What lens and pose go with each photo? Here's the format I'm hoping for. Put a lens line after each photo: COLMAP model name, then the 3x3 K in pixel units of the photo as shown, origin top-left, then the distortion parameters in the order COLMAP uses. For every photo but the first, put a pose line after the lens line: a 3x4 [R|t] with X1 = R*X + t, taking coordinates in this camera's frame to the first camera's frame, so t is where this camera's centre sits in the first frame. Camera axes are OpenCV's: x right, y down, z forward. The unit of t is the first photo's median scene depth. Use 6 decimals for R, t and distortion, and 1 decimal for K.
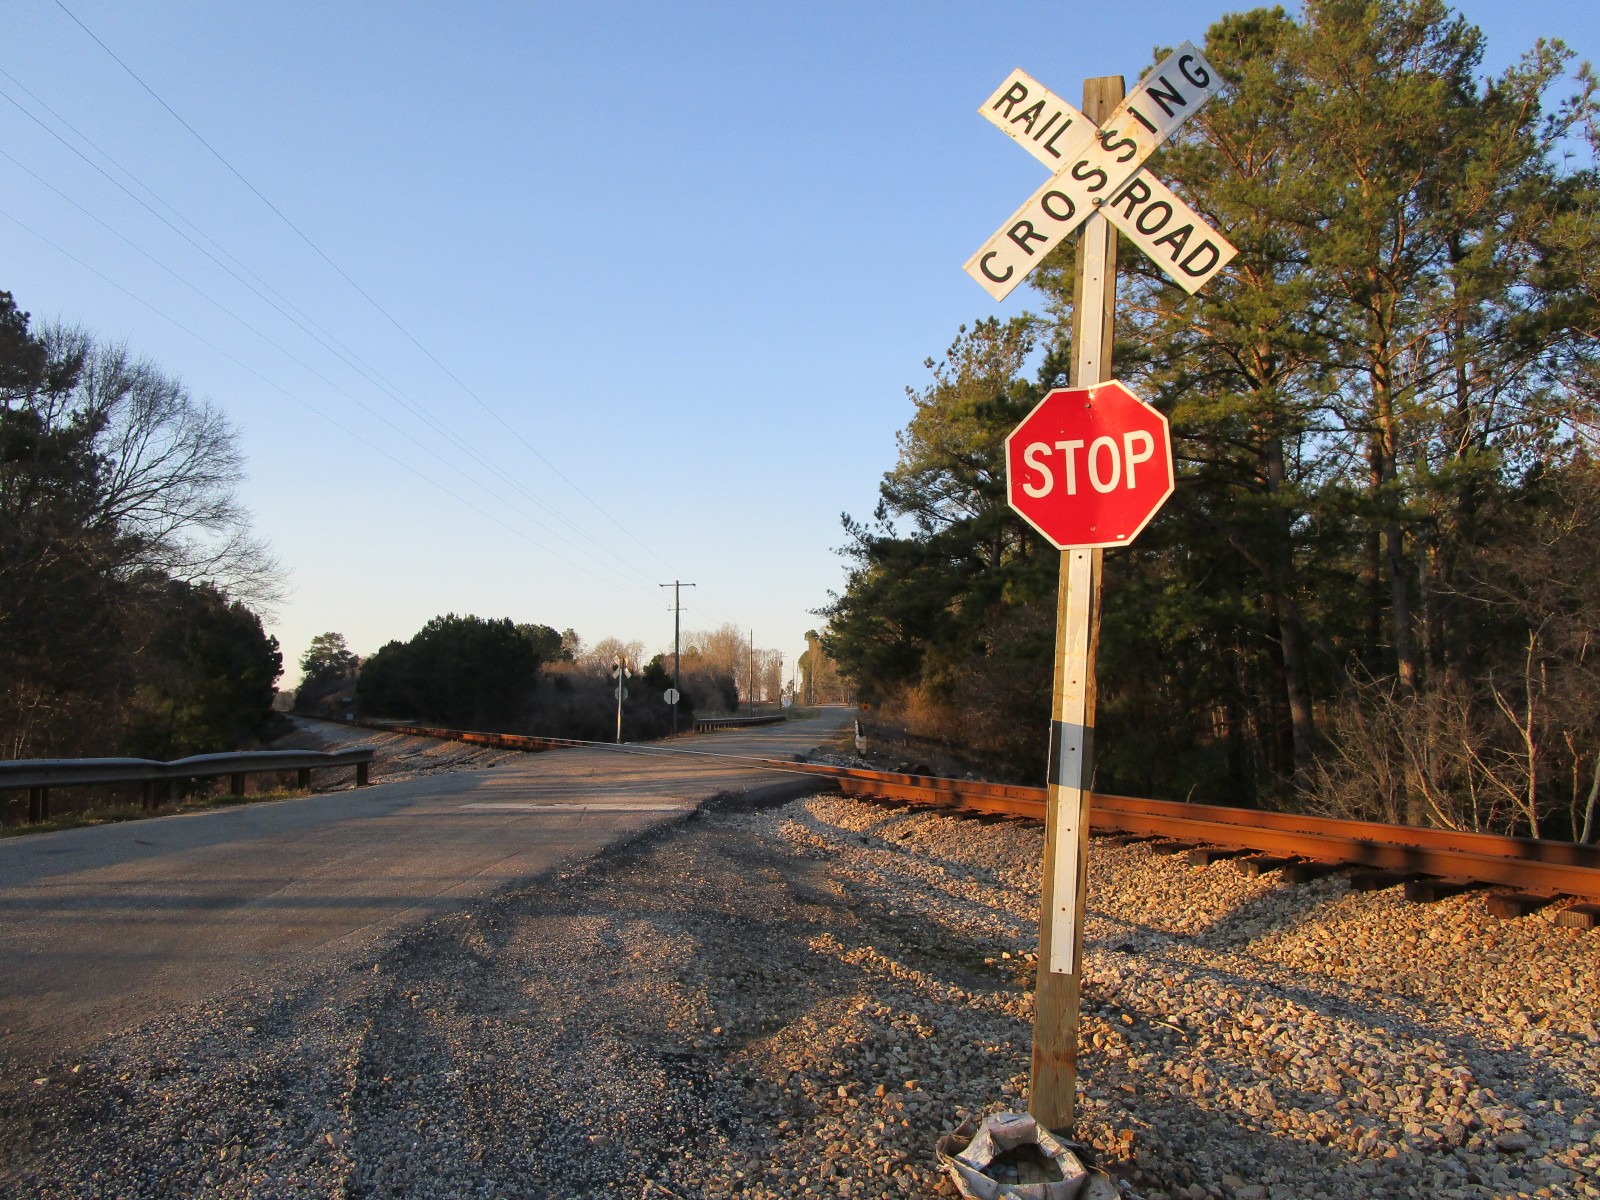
lens RADIAL K [[1199.0, 0, 800.0], [0, 1199.0, 600.0], [0, 0, 1]] dist [0.009947, 0.005250]
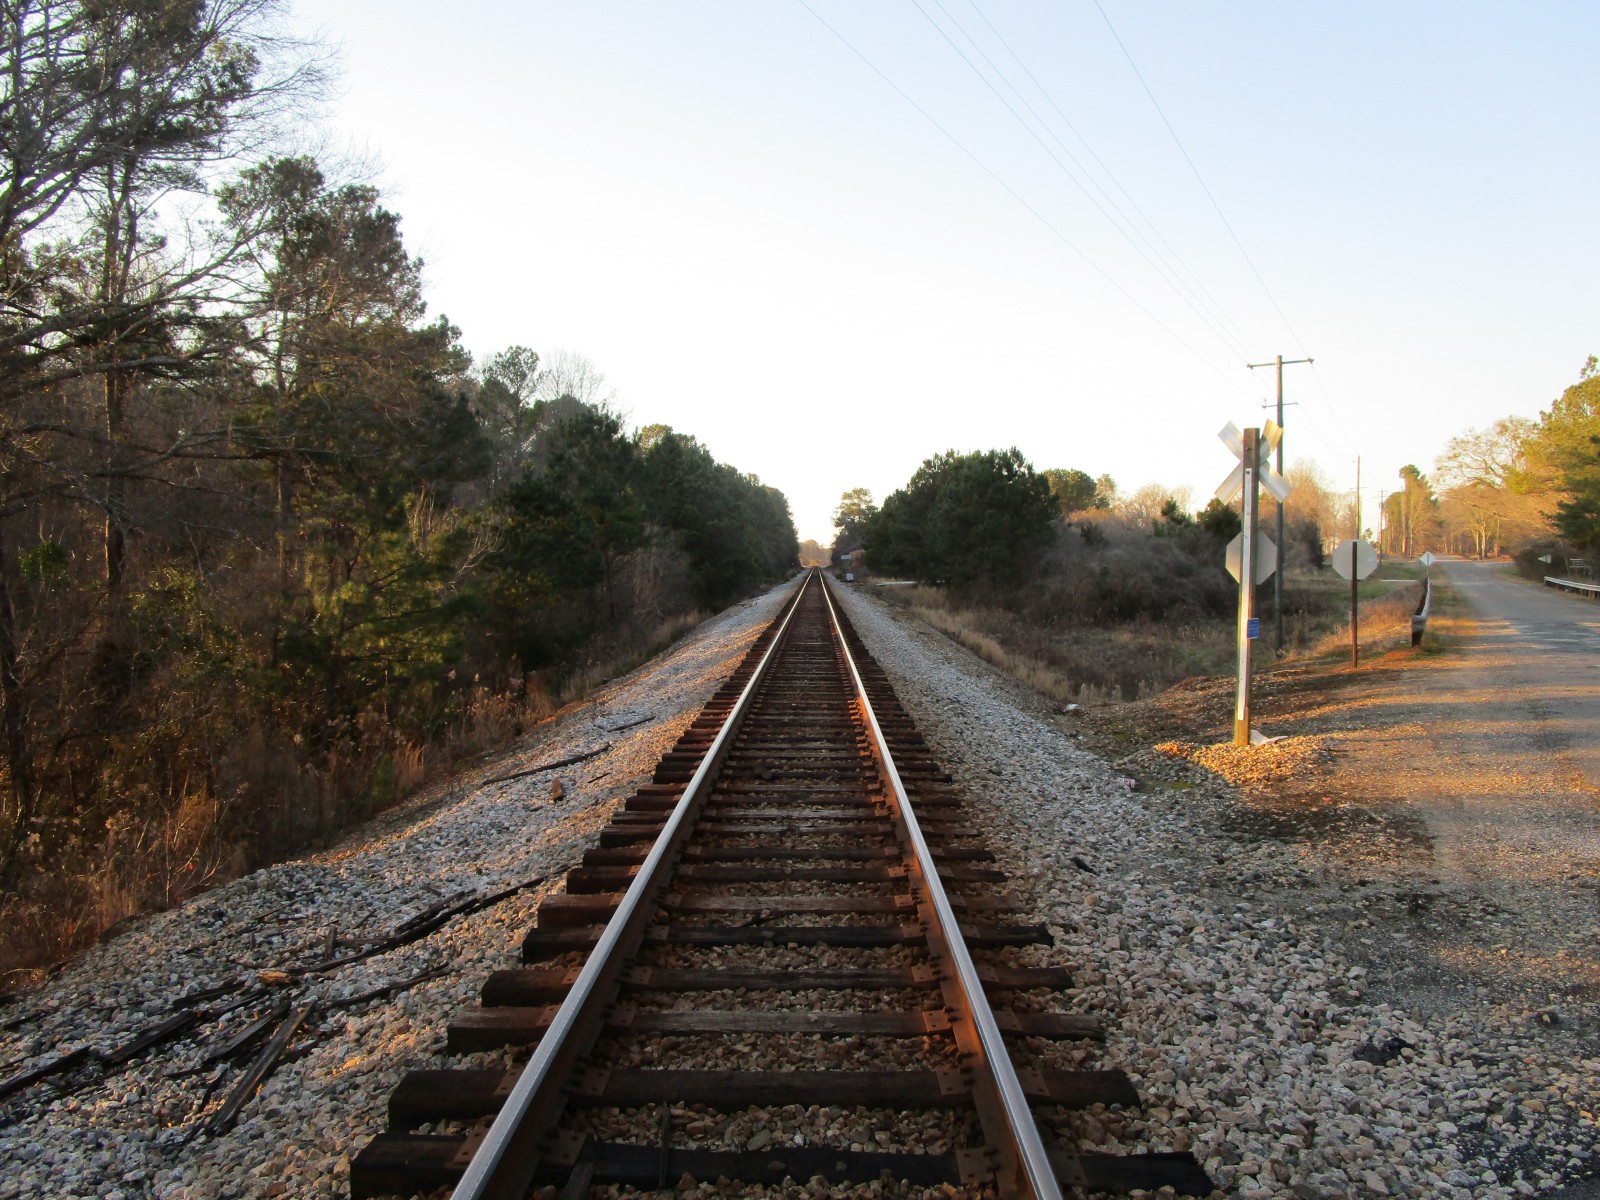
lens RADIAL K [[1199.0, 0, 800.0], [0, 1199.0, 600.0], [0, 0, 1]] dist [0.009947, 0.005250]
pose [[0.904432, 0.005922, -0.426576, -0.019618], [0.046134, 0.992682, 0.111596, 0.008236], [0.424116, -0.120611, 0.897540, 0.111990]]
